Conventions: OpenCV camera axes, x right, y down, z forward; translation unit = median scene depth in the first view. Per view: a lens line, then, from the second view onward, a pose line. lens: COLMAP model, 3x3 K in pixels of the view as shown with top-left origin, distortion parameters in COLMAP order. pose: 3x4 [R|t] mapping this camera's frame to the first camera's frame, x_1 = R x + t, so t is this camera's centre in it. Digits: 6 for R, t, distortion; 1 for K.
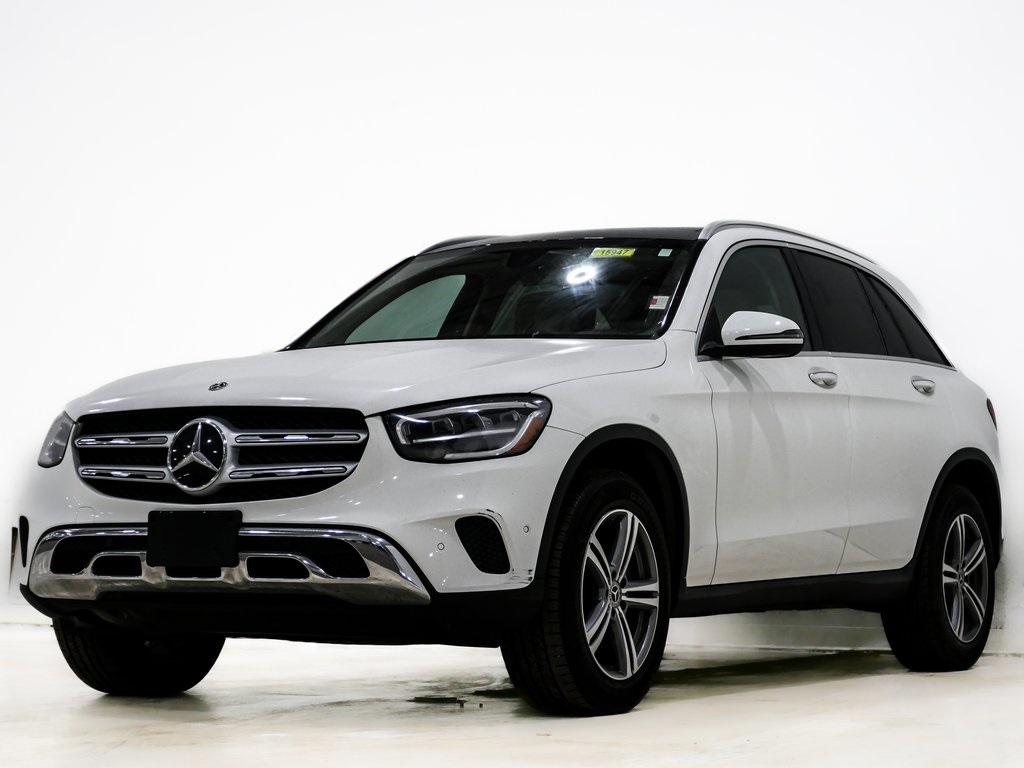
lens RADIAL K [[2615.9, 0, 515.0], [0, 2615.9, 384.9], [0, 0, 1]] dist [-0.003485, 0.000000]
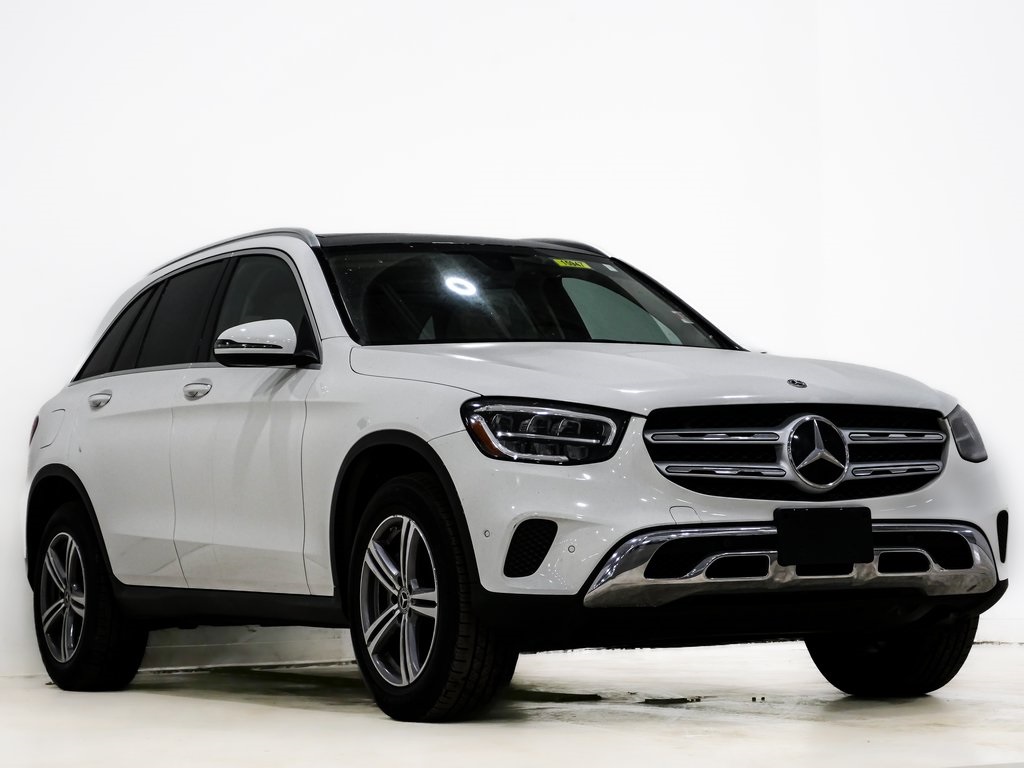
lens RADIAL K [[2695.9, 0, 516.7], [0, 2695.9, 379.1], [0, 0, 1]] dist [0.225537, 0.000000]
pose [[0.516438, 0.035170, 0.855602, -1.067697], [-0.021529, 0.999374, -0.028085, 0.030681], [-0.856054, -0.003916, 0.516872, 0.570231]]
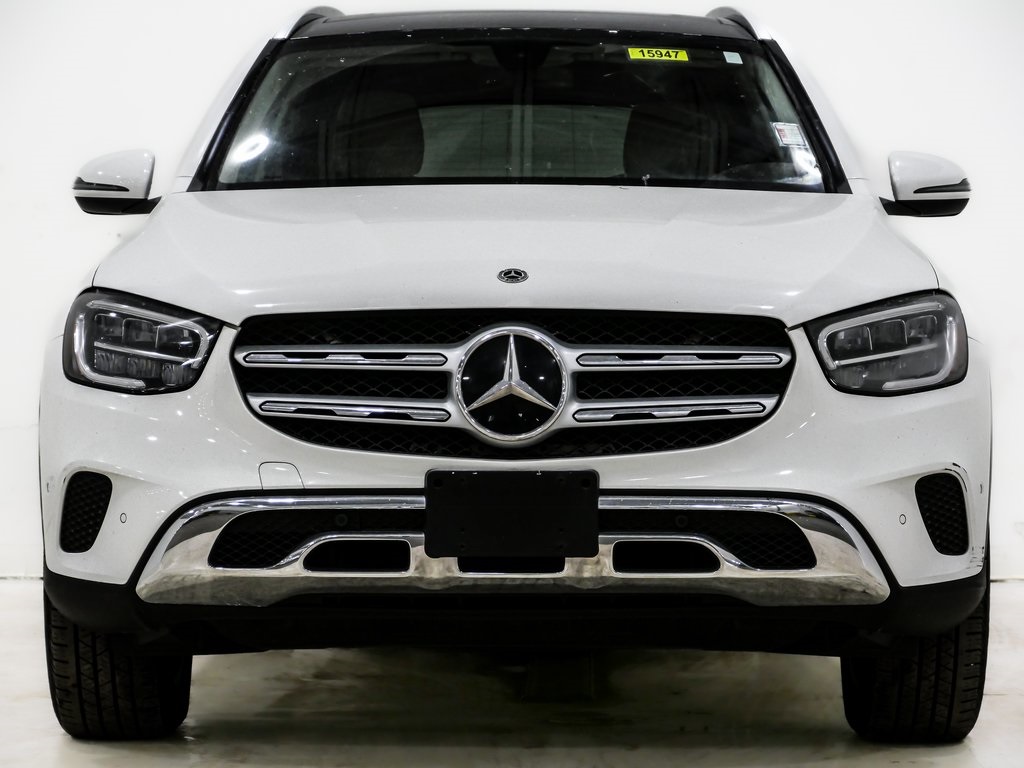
lens RADIAL K [[3580.8, 0, 508.7], [0, 3580.8, 384.3], [0, 0, 1]] dist [-0.144232, 0.000000]
pose [[0.869259, -0.012636, 0.494195, -0.562482], [-0.026316, 0.997073, 0.071782, -0.036754], [-0.493656, -0.075403, 0.866382, 0.235535]]
